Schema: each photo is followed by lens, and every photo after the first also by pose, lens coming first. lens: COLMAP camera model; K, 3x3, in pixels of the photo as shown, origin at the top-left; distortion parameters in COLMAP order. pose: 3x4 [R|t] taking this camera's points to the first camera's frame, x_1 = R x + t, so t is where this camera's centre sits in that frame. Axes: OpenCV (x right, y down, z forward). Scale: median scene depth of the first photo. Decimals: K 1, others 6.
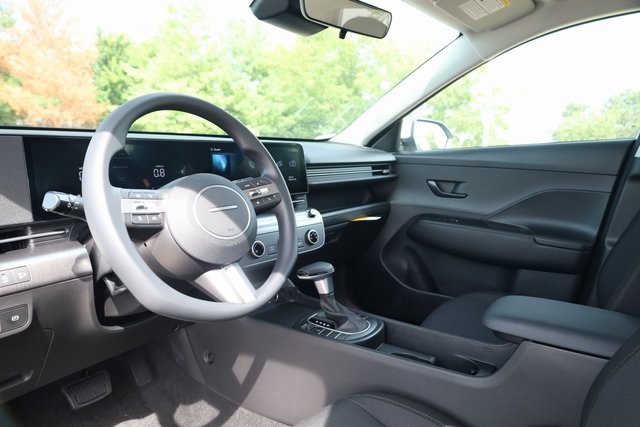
lens RADIAL K [[451.5, 0, 321.2], [0, 451.5, 213.7], [0, 0, 1]] dist [-0.011989, 0.009430]
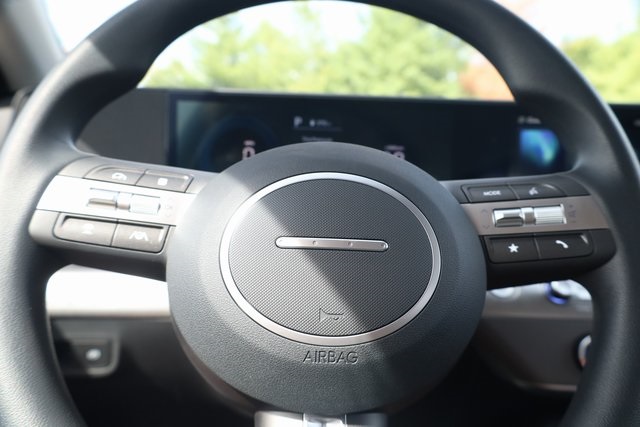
lens RADIAL K [[451.5, 0, 324.6], [0, 451.5, 210.4], [0, 0, 1]] dist [-0.011989, 0.009430]
pose [[0.599729, 0.110797, -0.792495, 0.024998], [-0.139088, 0.989726, 0.033115, -0.034063], [0.788022, 0.090367, 0.608978, 0.551097]]
